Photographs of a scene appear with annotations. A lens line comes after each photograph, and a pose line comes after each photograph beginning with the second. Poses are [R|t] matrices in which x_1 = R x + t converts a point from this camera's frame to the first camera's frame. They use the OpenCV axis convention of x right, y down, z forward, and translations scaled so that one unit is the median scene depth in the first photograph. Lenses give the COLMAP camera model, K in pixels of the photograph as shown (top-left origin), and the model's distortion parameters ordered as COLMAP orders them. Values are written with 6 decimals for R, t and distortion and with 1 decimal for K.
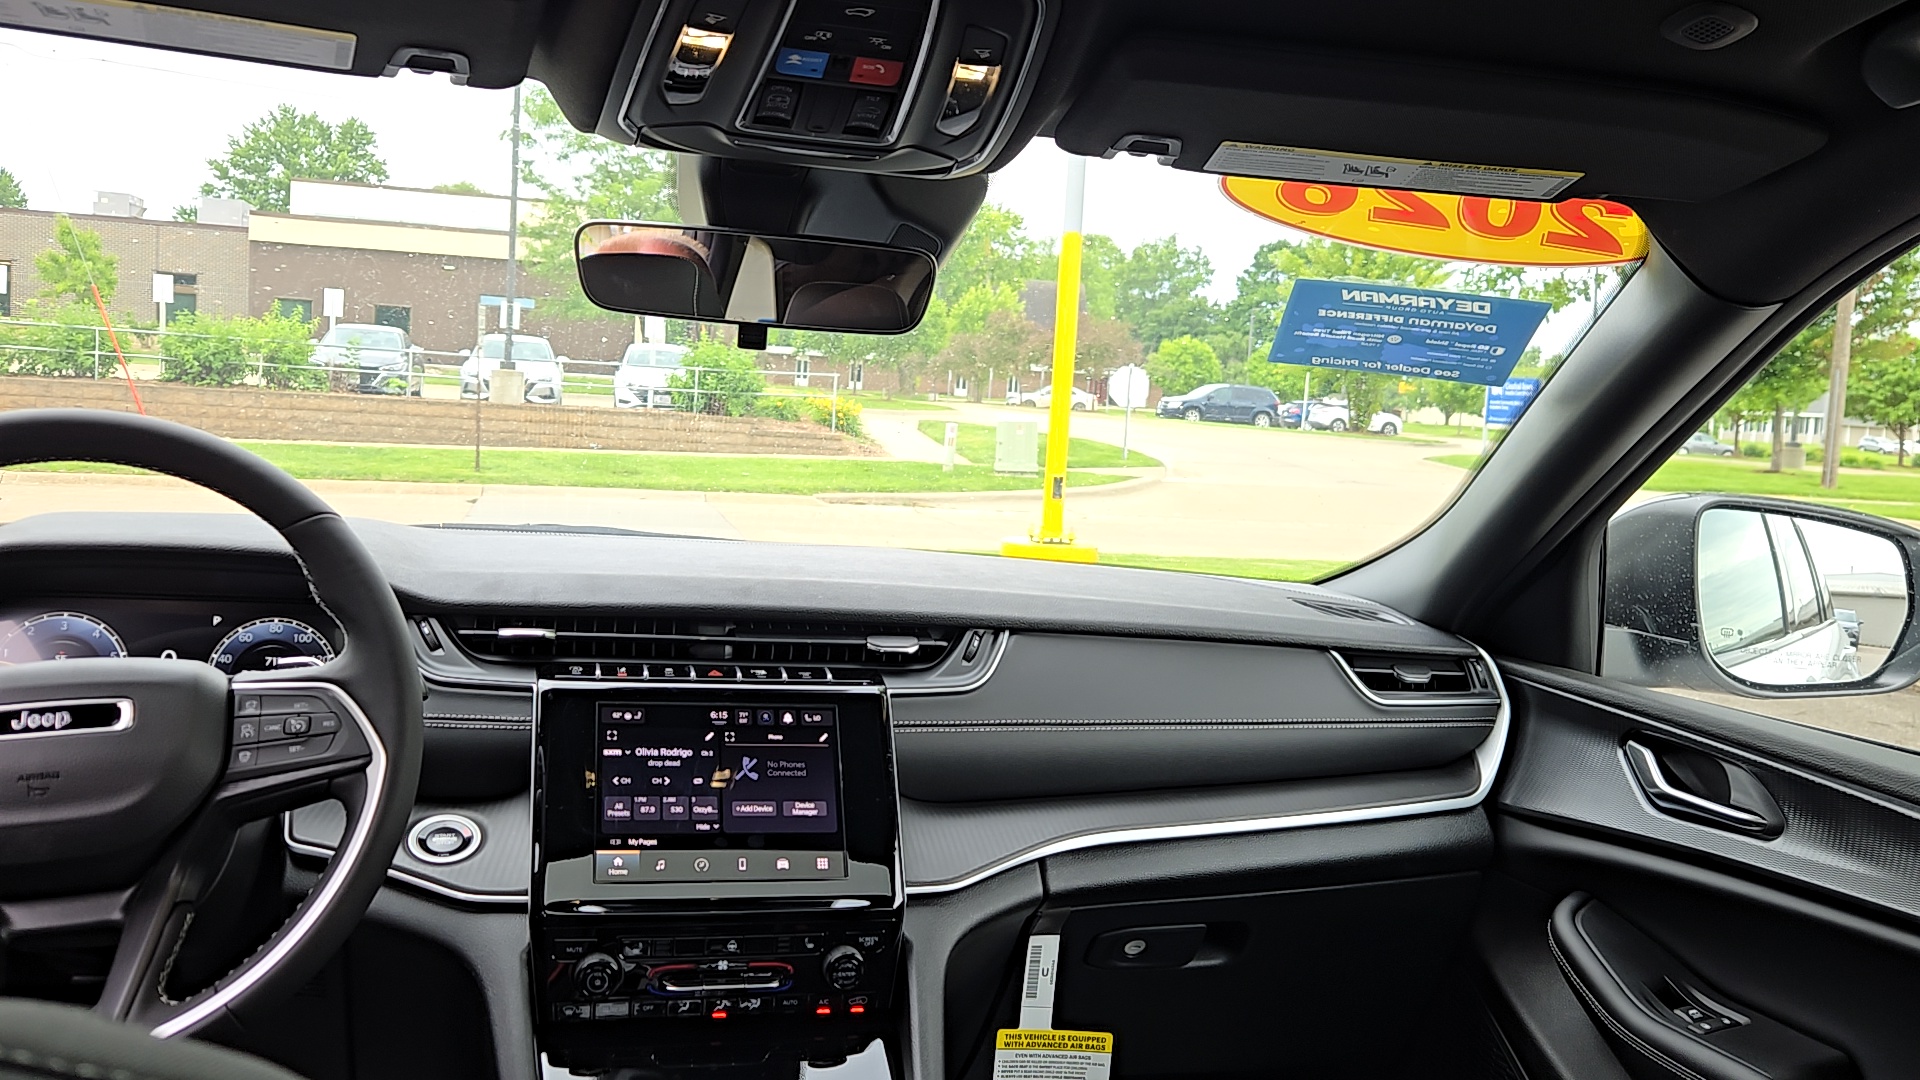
lens RADIAL K [[1631.7, 0, 960.0], [0, 1631.7, 540.0], [0, 0, 1]] dist [0.011572, -0.006888]
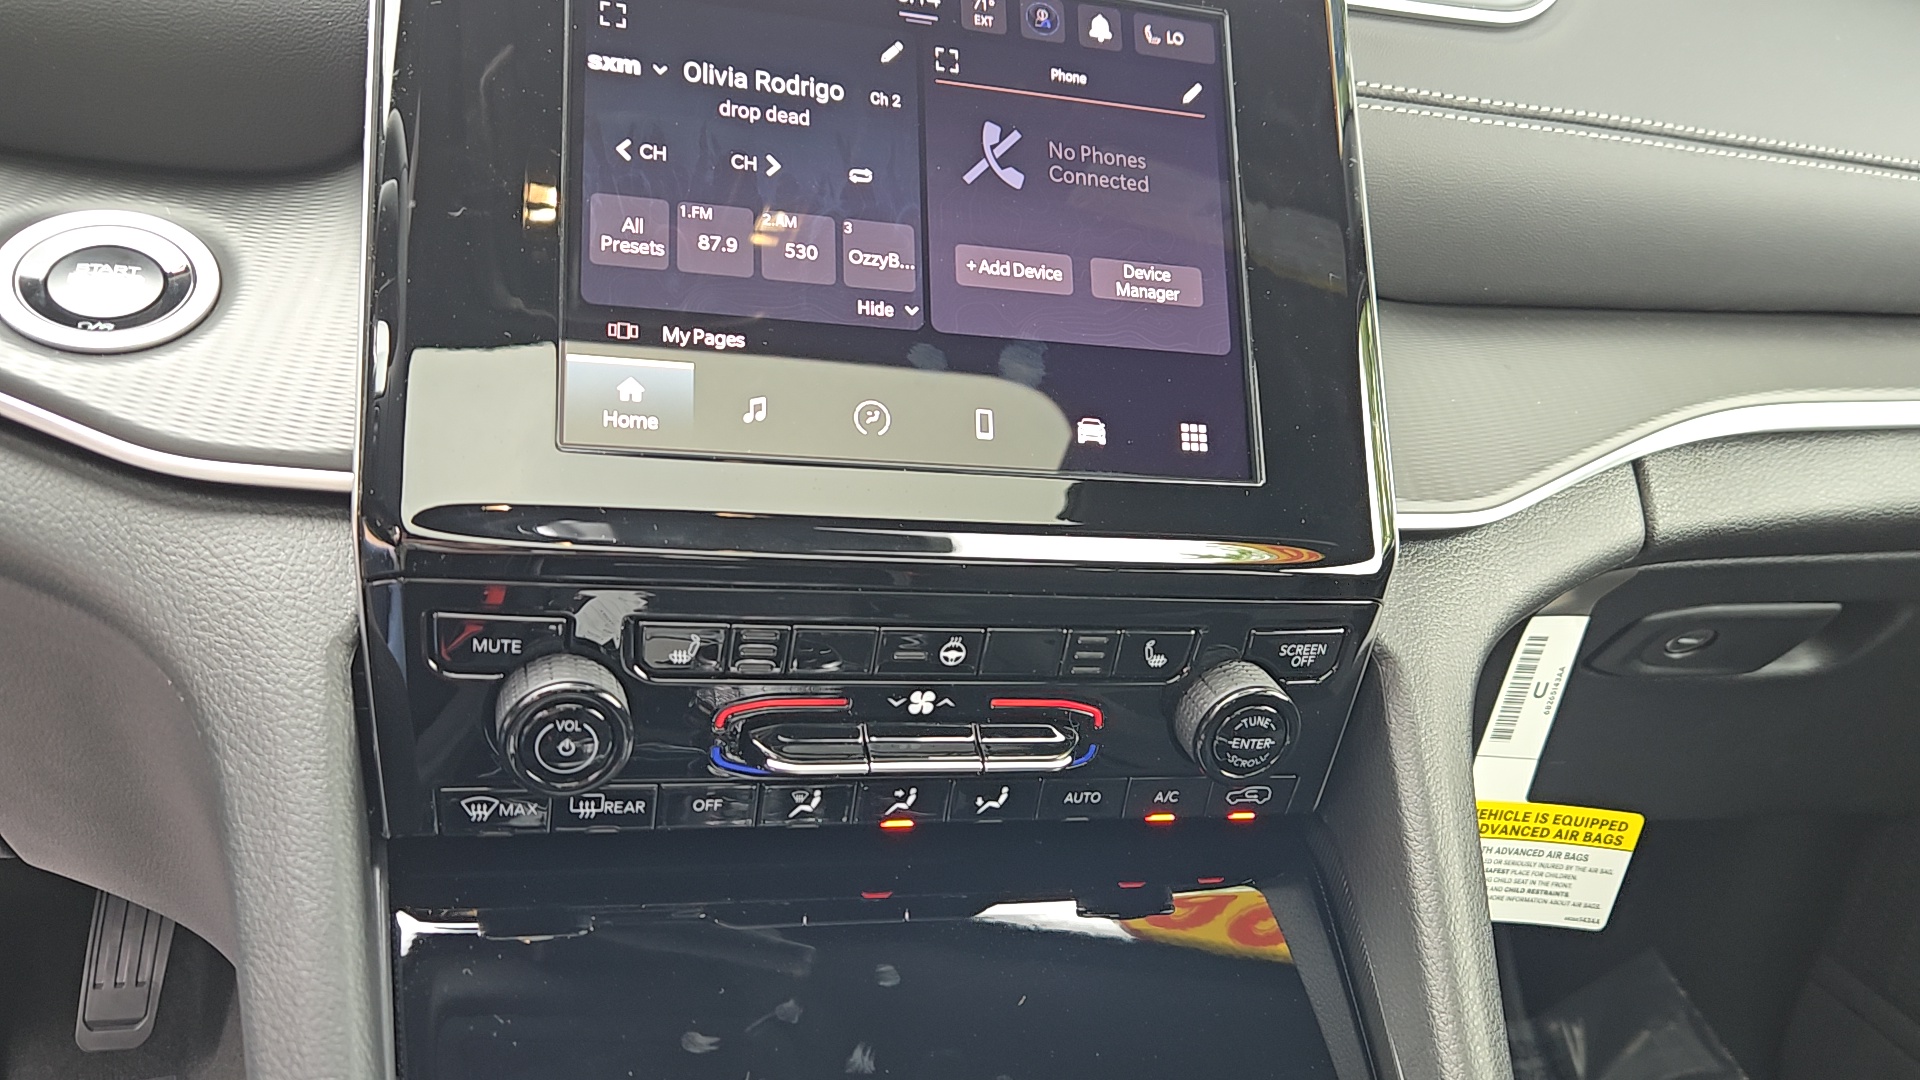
lens RADIAL K [[1631.7, 0, 960.0], [0, 1631.7, 540.0], [0, 0, 1]] dist [0.011572, -0.006888]
pose [[0.995798, 0.076225, 0.050759, -0.147389], [-0.087687, 0.953490, 0.288389, 0.116595], [-0.026416, -0.291628, 0.956167, 0.630256]]
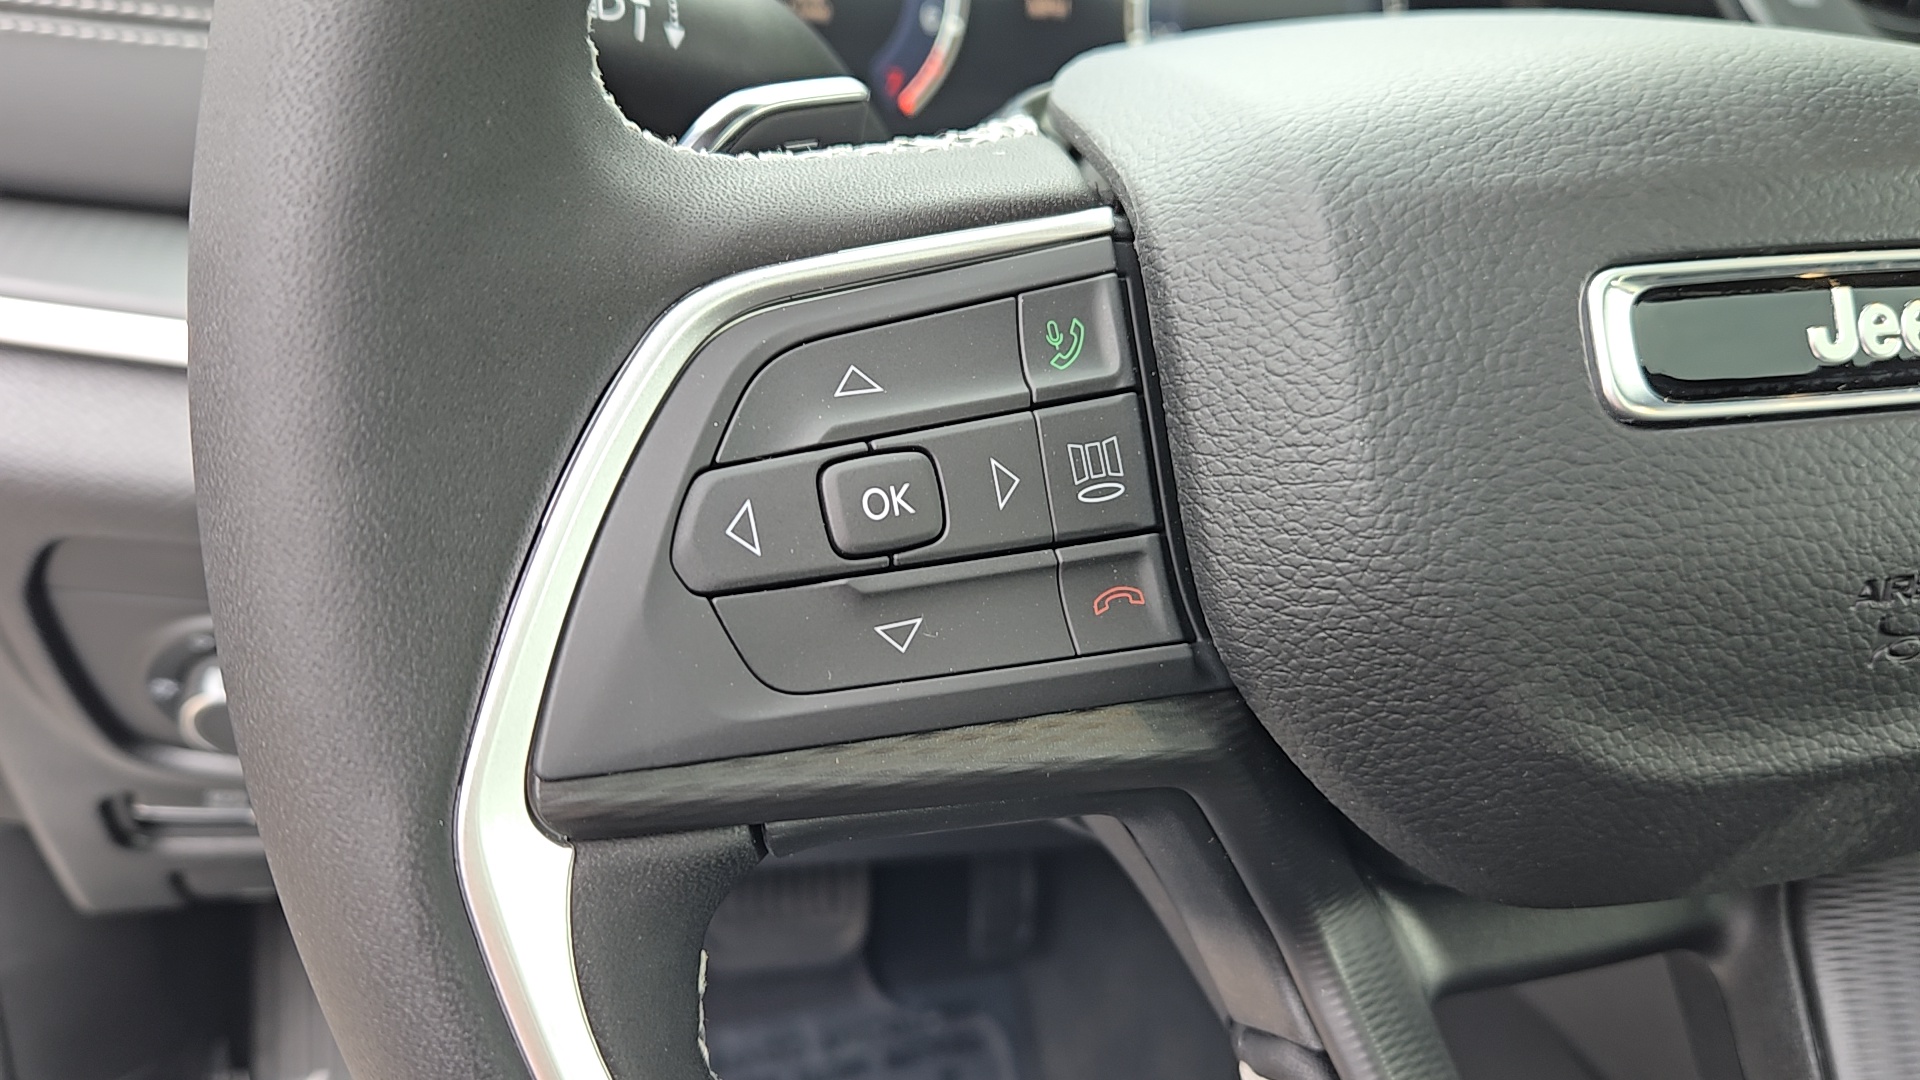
lens RADIAL K [[1694.7, 0, 960.0], [0, 1694.7, 540.0], [0, 0, 1]] dist [0.009095, -0.094471]
pose [[0.997349, 0.058593, 0.043159, -0.523789], [-0.071091, 0.911228, 0.405721, 0.038170], [-0.015555, -0.407713, 0.912977, 0.579259]]
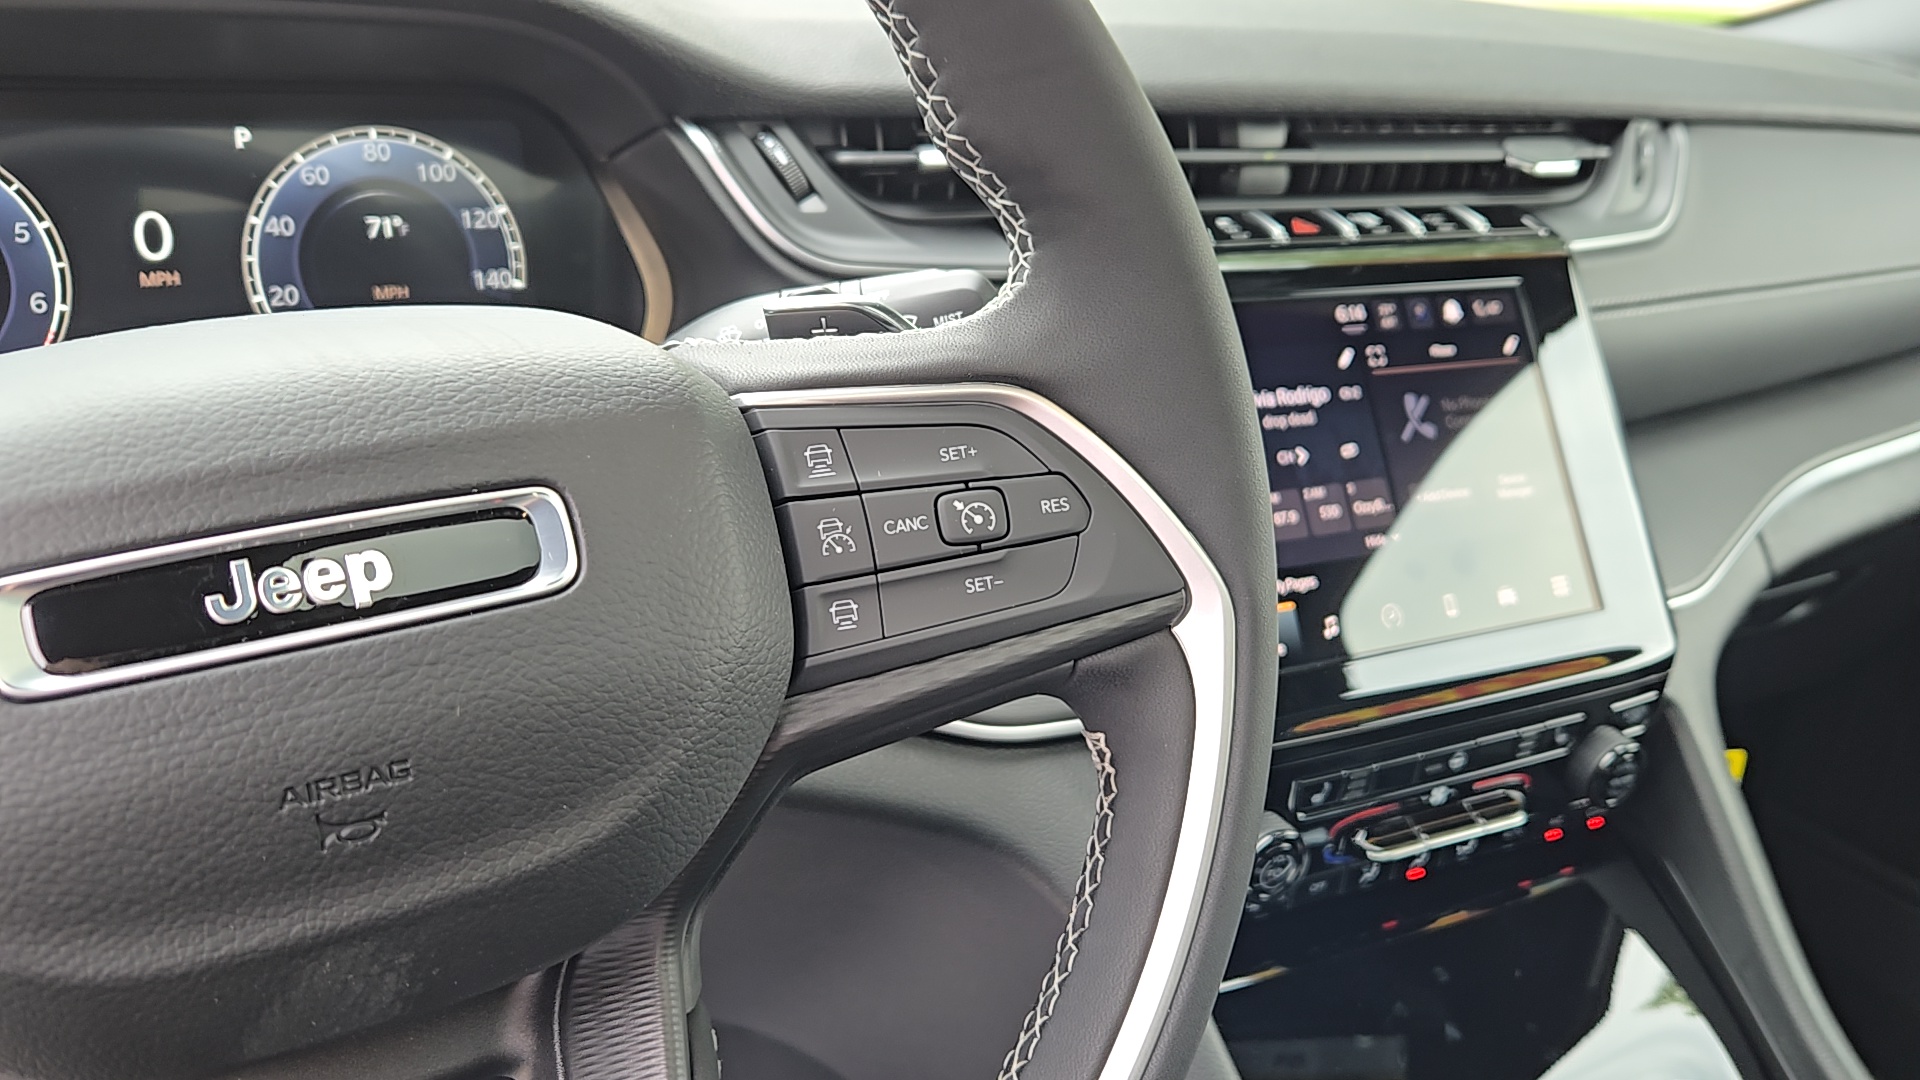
lens RADIAL K [[1665.4, 0, 960.0], [0, 1665.4, 540.0], [0, 0, 1]] dist [0.001125, -0.006038]
pose [[0.974498, -0.070195, 0.213134, -0.381314], [-0.003615, 0.944778, 0.327691, 0.004206], [-0.224367, -0.320104, 0.920431, 0.526542]]
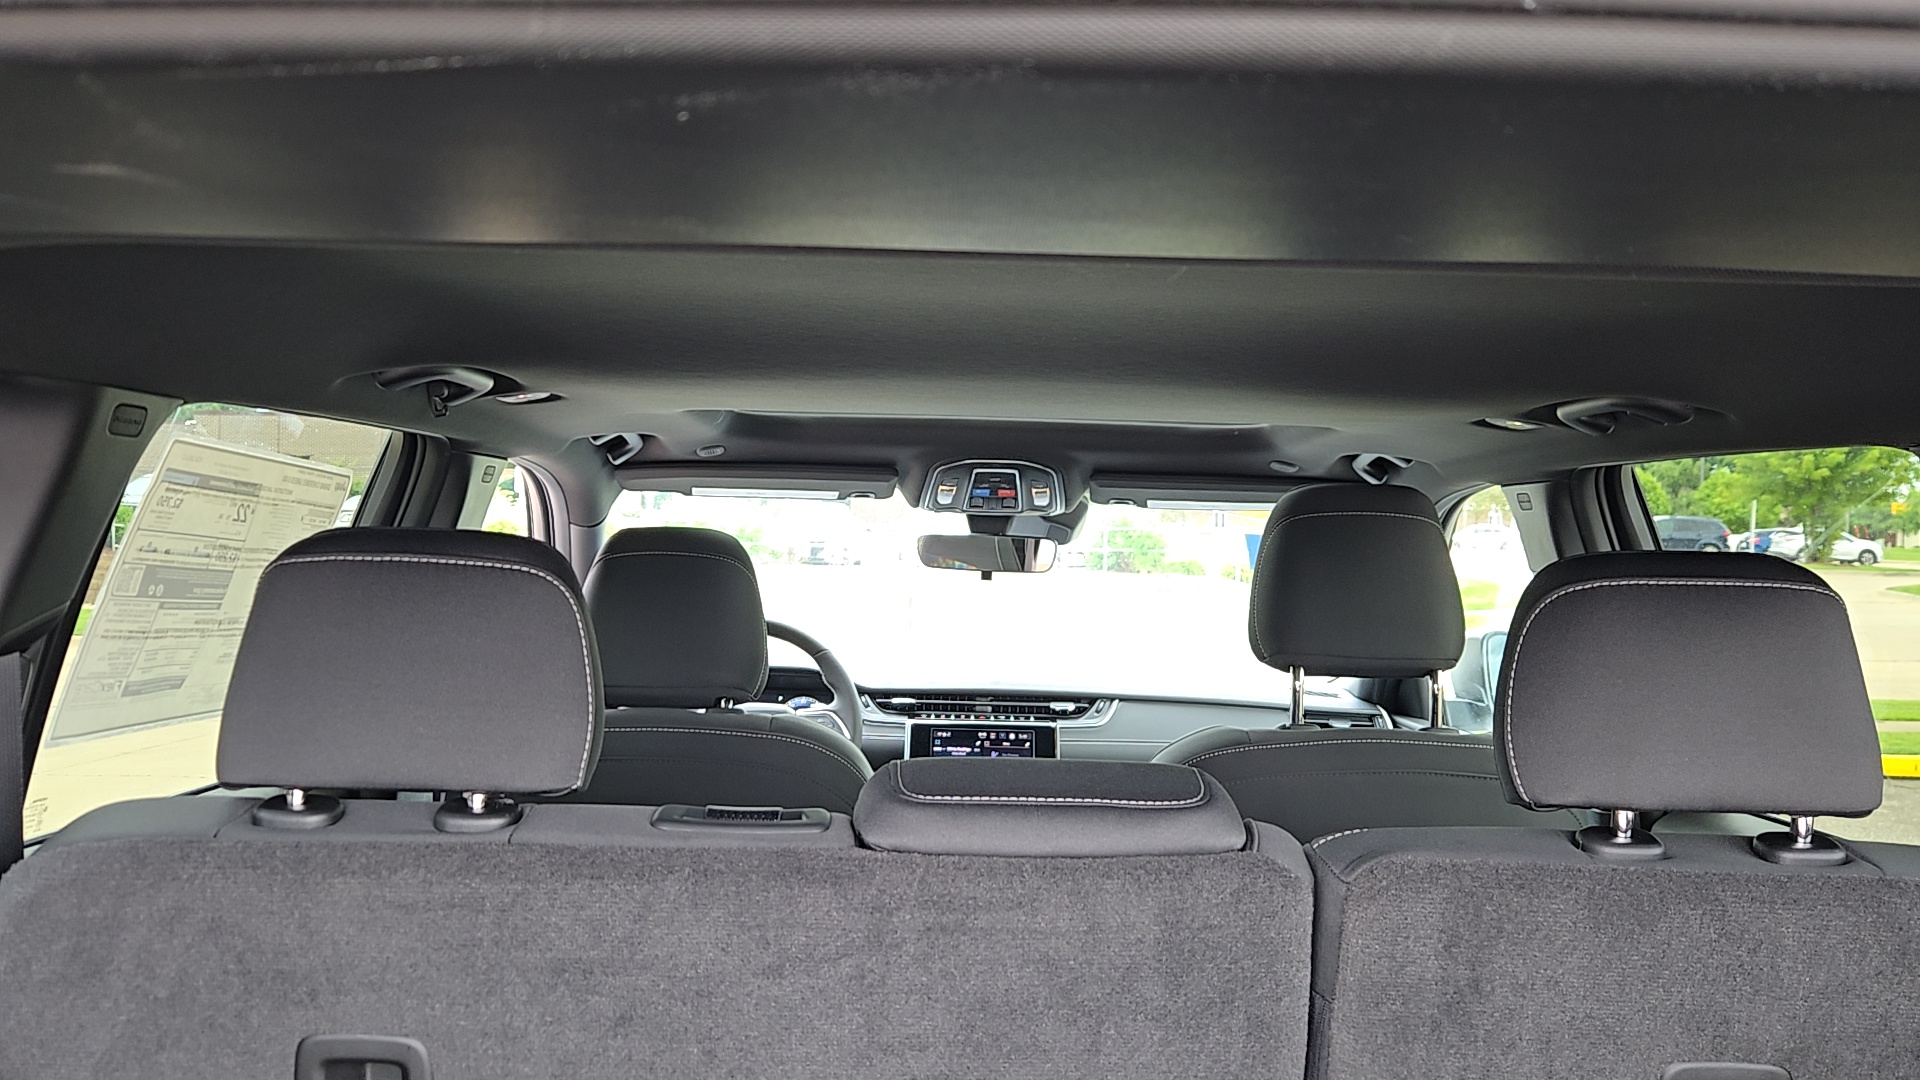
lens RADIAL K [[1605.7, 0, 954.5], [0, 1605.7, 514.1], [0, 0, 1]] dist [0.010621, 0.003260]
pose [[0.963819, -0.045772, -0.262599, 0.433548], [0.017175, 0.993763, -0.110179, 0.046193], [0.266004, 0.101682, 0.958594, -1.253401]]
